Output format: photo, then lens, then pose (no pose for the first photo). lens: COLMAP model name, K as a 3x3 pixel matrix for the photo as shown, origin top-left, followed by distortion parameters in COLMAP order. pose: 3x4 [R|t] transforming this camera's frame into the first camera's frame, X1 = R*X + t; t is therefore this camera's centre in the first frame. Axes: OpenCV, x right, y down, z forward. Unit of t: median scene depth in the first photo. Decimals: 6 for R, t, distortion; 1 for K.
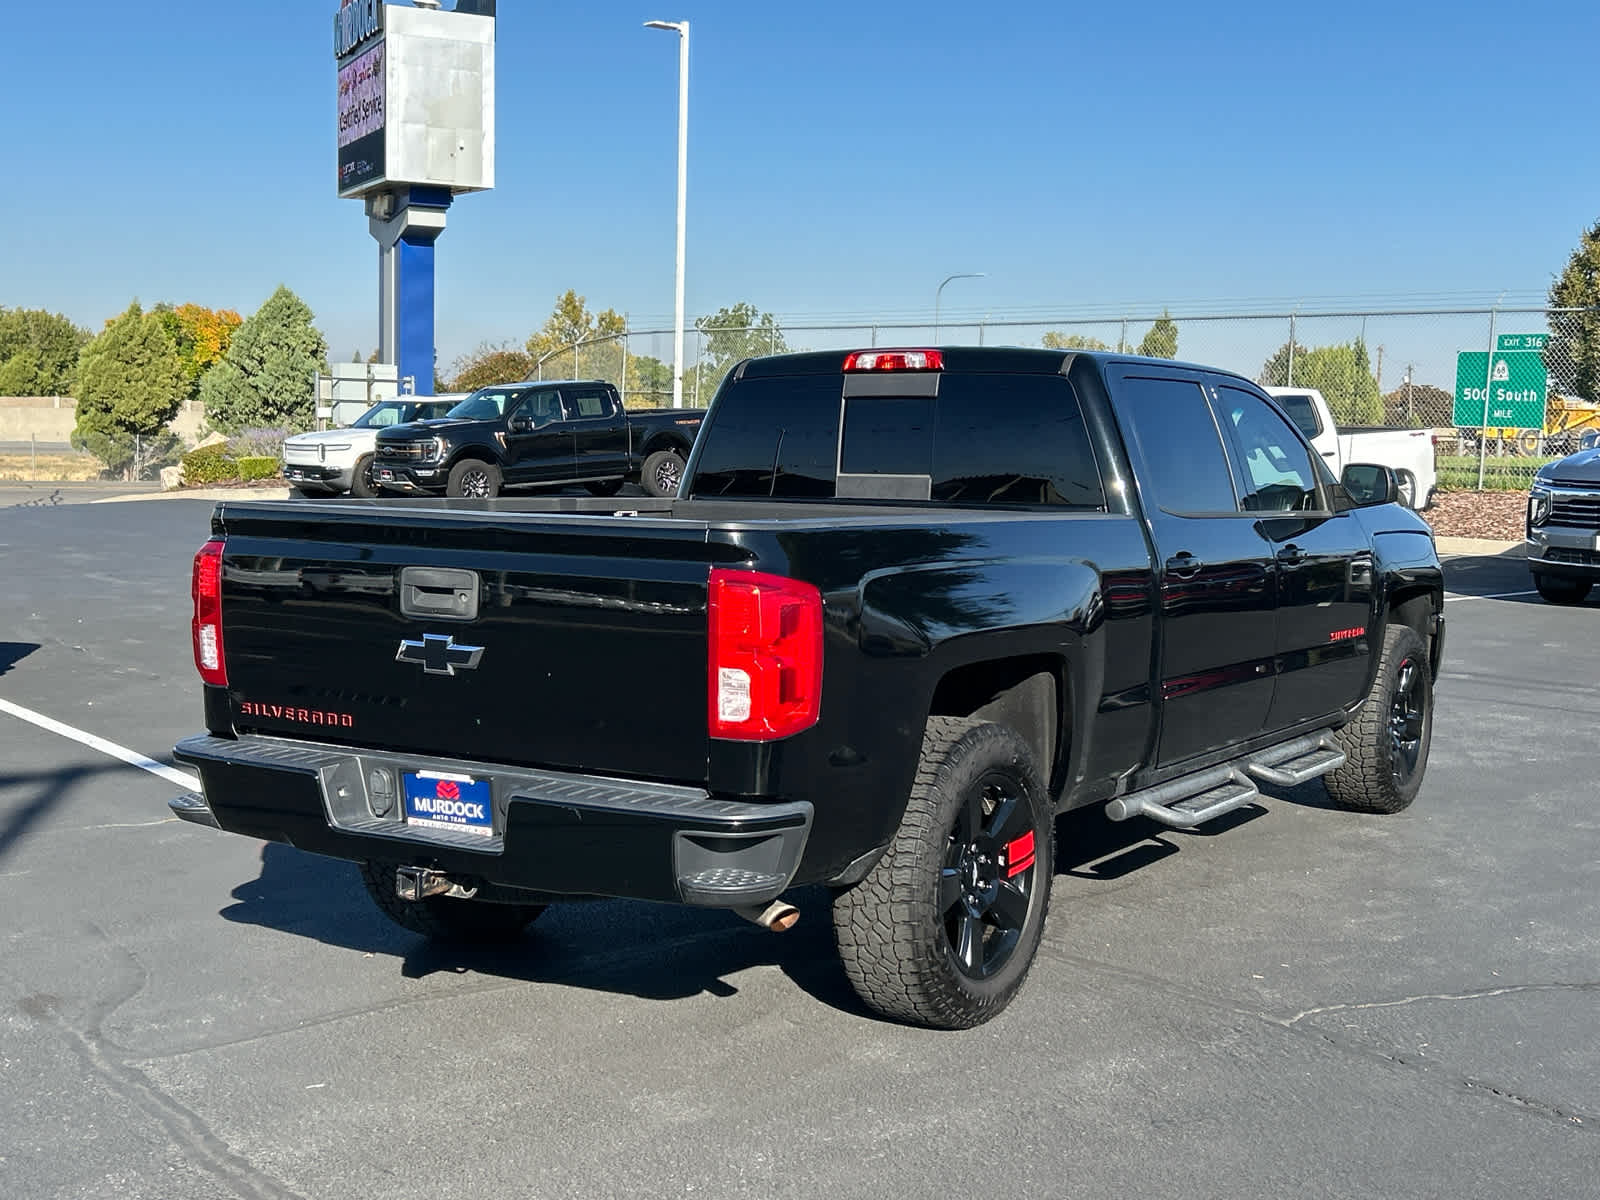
lens RADIAL K [[1992.3, 0, 802.2], [0, 1992.3, 595.1], [0, 0, 1]] dist [0.078352, 0.000000]
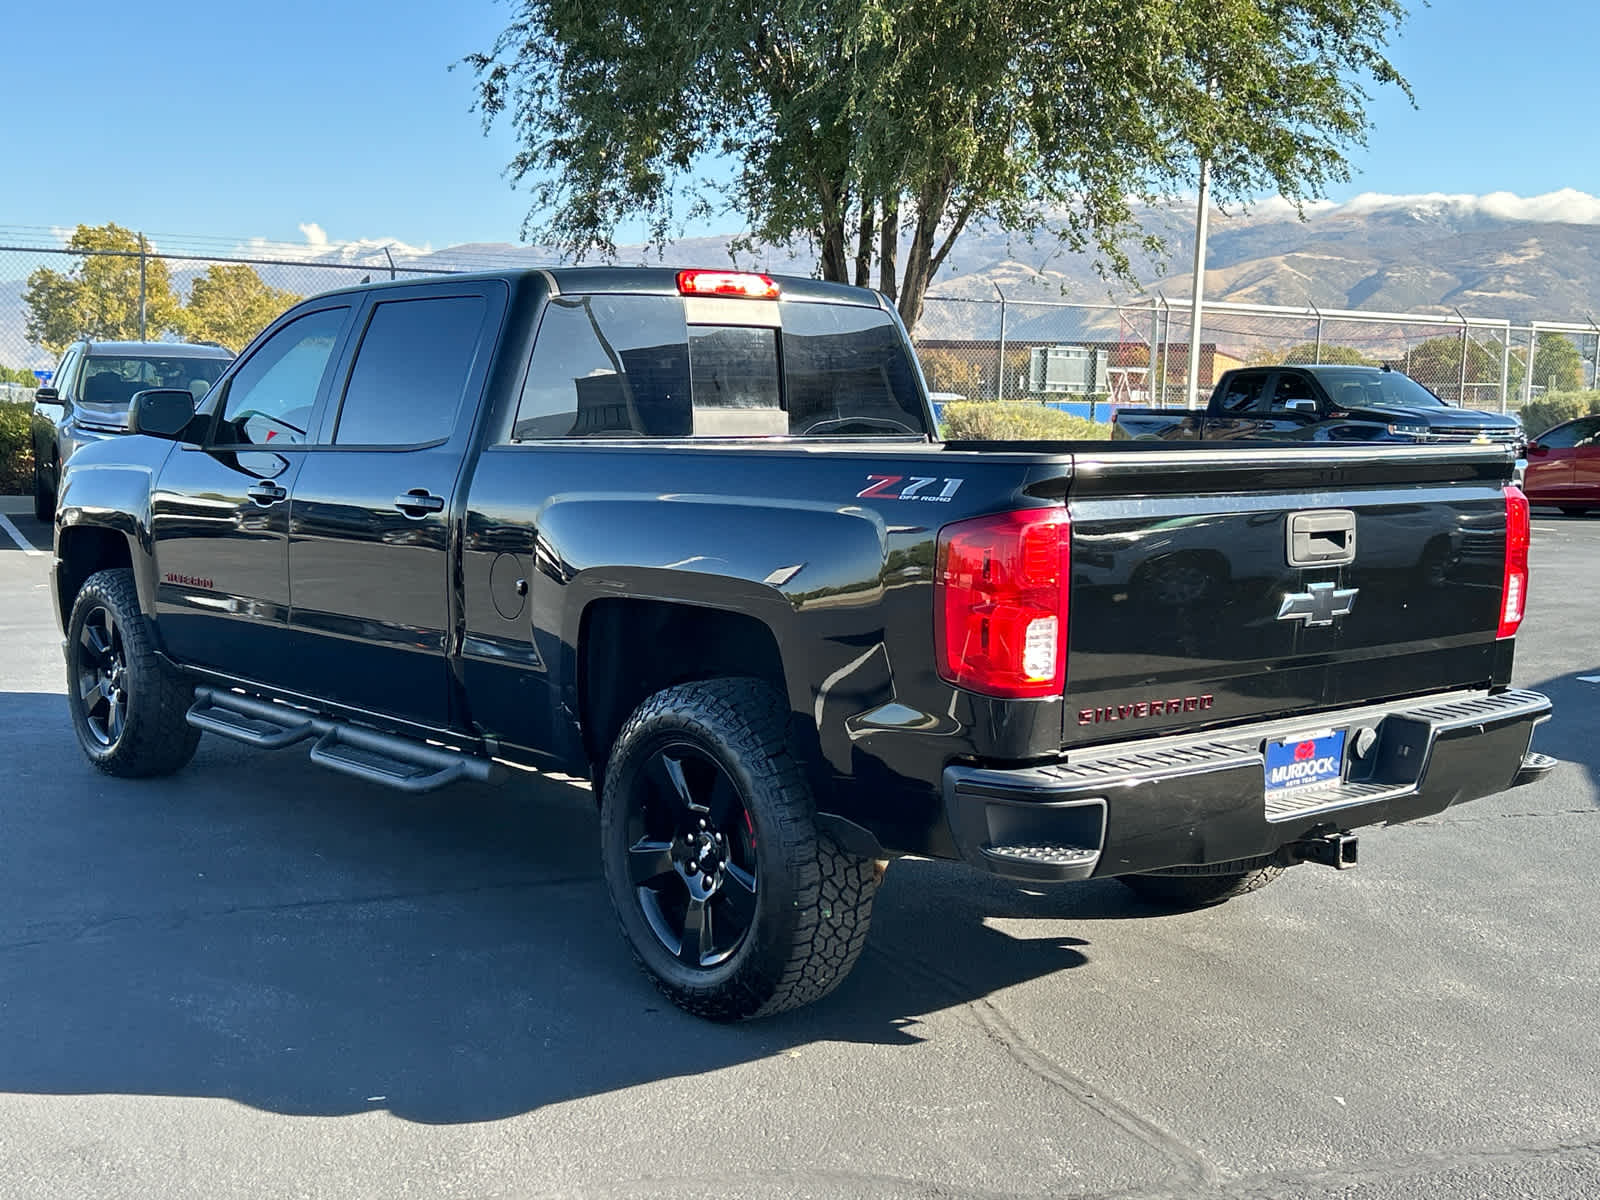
lens RADIAL K [[1992.3, 0, 797.6], [0, 1992.3, 613.9], [0, 0, 1]] dist [0.078352, 0.000000]
pose [[0.320769, -0.112467, 0.940457, -0.993914], [0.072518, 0.992927, 0.094008, -0.061744], [-0.944377, 0.038045, 0.326656, 0.816166]]
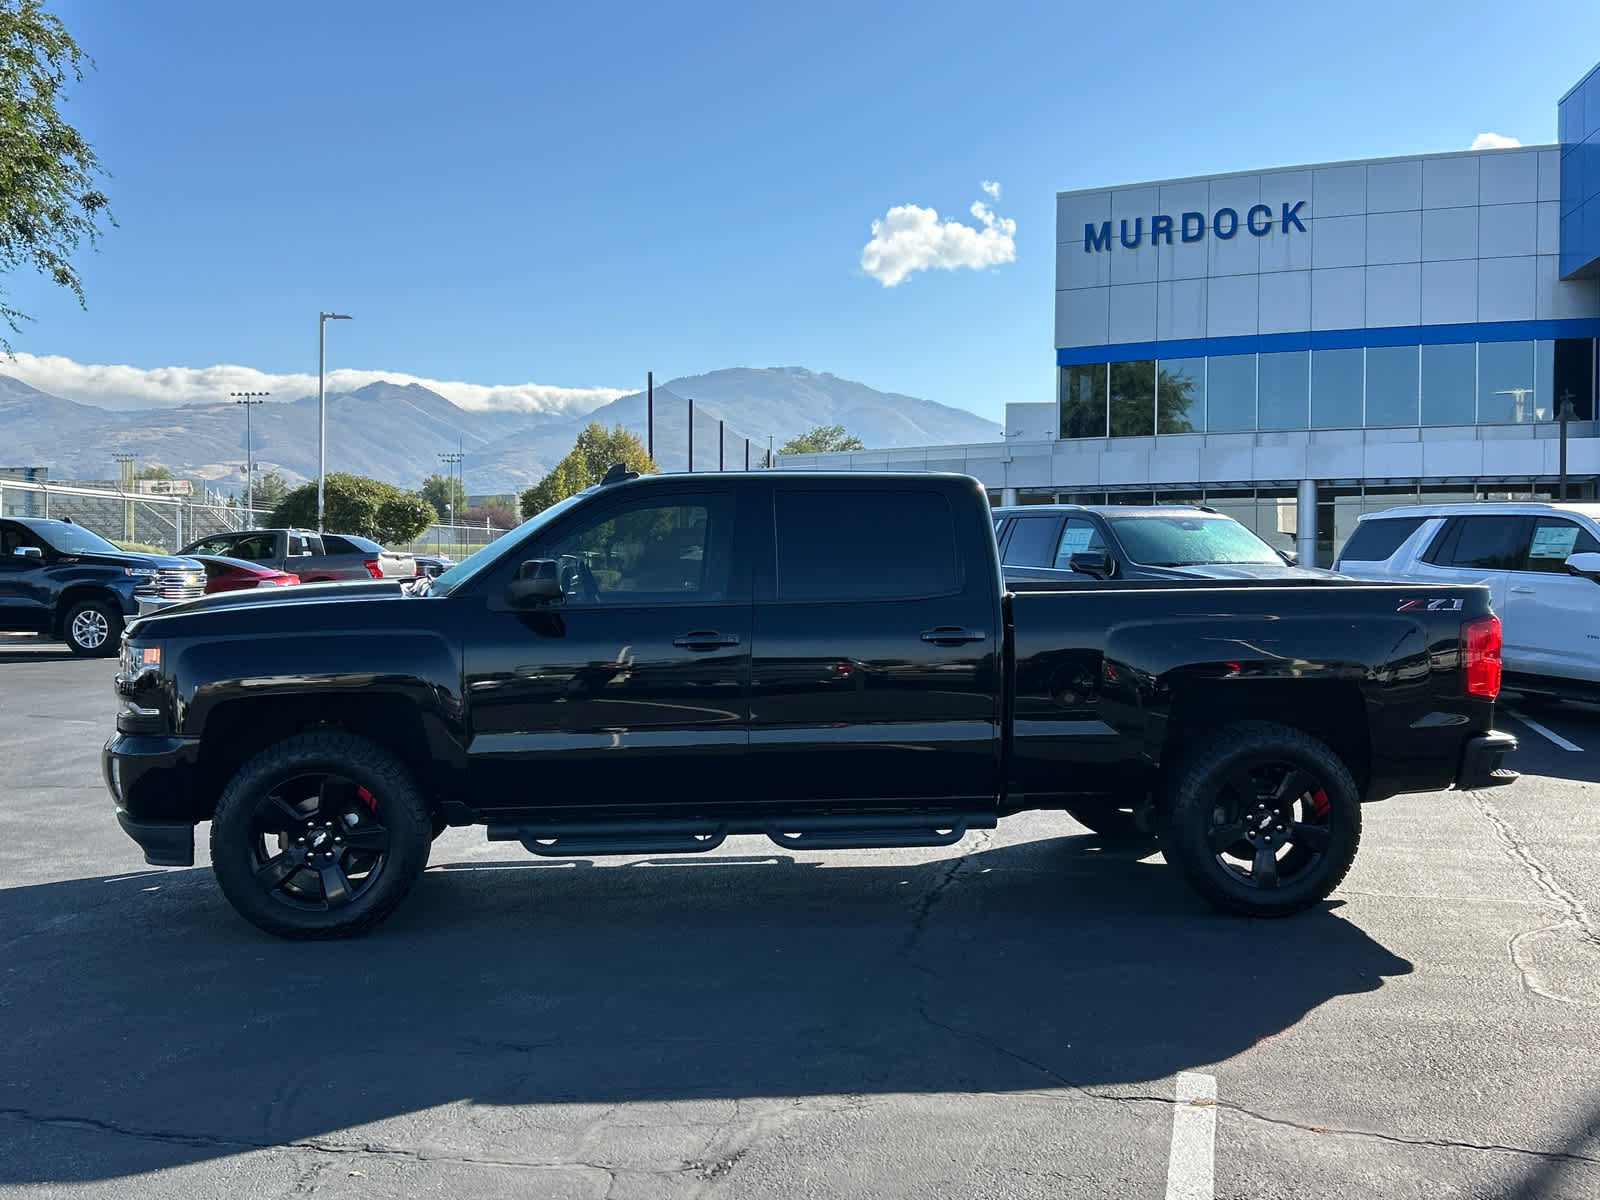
lens RADIAL K [[1626.3, 0, 803.6], [0, 1626.3, 605.0], [0, 0, 1]] dist [0.065724, 0.000000]
pose [[-0.630396, -0.043109, 0.775076, -0.931512], [0.052367, 0.993821, 0.097868, -0.183013], [-0.774505, 0.102284, -0.624243, 2.176333]]
